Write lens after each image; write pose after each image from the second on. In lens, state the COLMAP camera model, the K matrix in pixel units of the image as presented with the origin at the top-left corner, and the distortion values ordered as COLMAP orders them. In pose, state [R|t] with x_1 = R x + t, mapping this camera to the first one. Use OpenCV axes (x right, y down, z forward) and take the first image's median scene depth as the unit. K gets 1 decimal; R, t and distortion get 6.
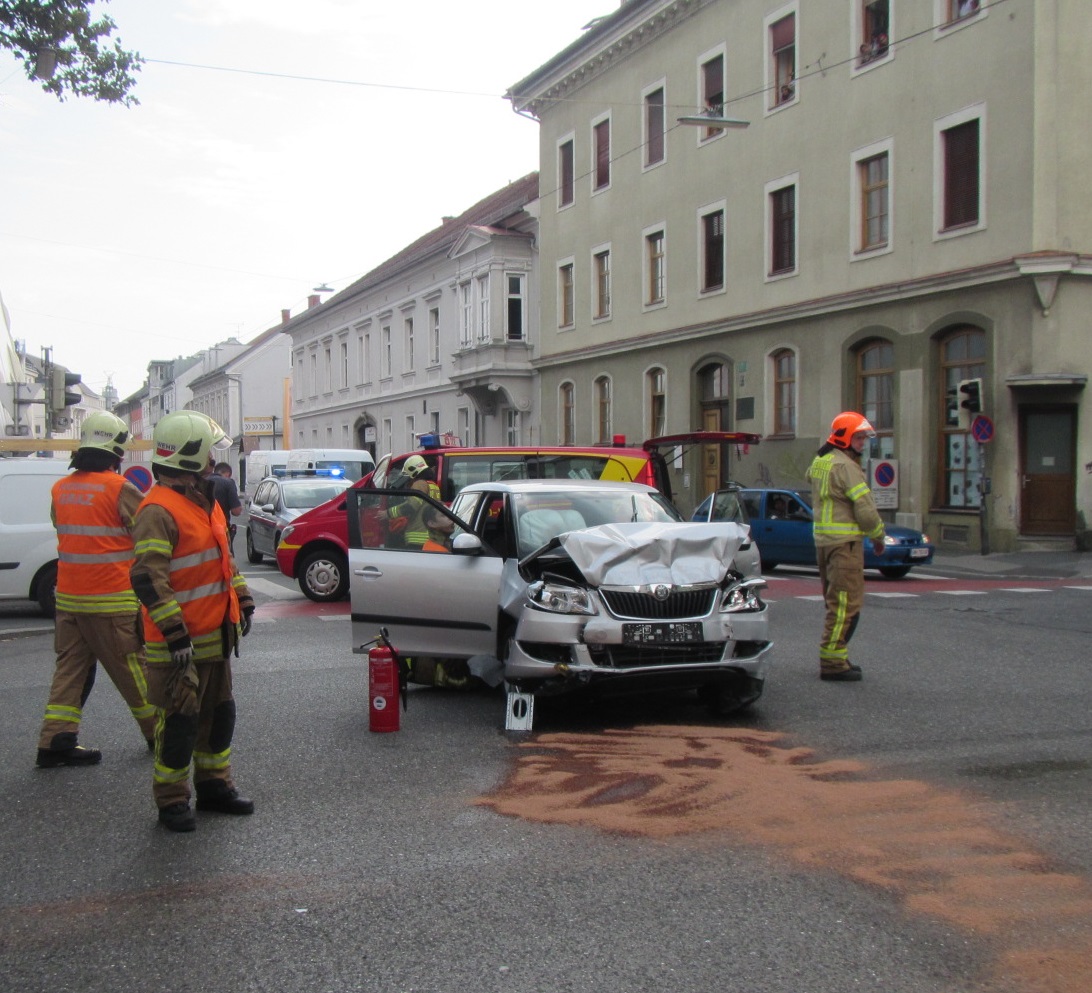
lens RADIAL K [[1204.7, 0, 546.0], [0, 1204.7, 496.5], [0, 0, 1]] dist [-0.005683, -0.011609]
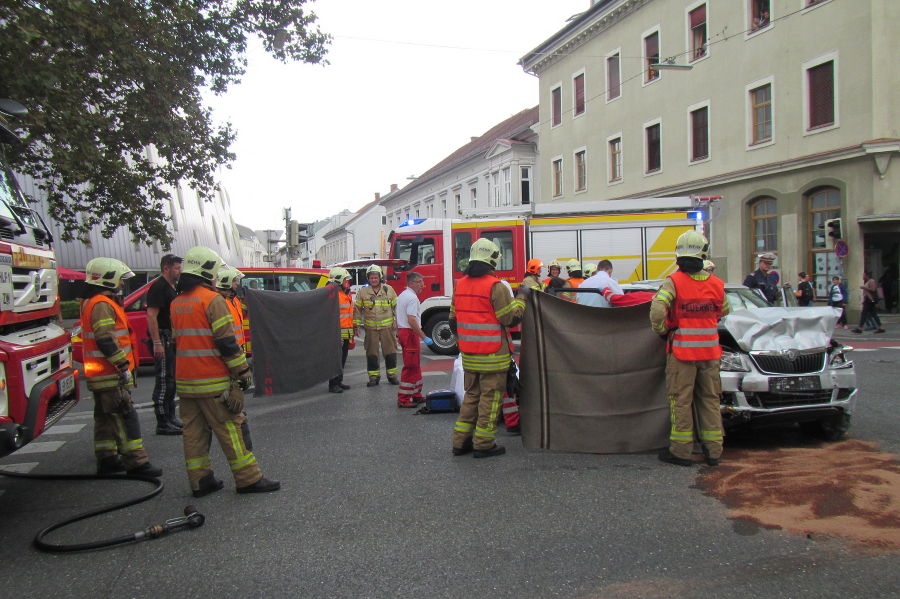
lens RADIAL K [[641.2, 0, 450.0], [0, 641.2, 299.5], [0, 0, 1]] dist [0.004081, 0.000077]
pose [[0.999140, -0.014745, -0.038751, -0.133364], [0.014871, 0.999885, 0.002957, 0.002042], [0.038703, -0.003531, 0.999245, 0.102423]]
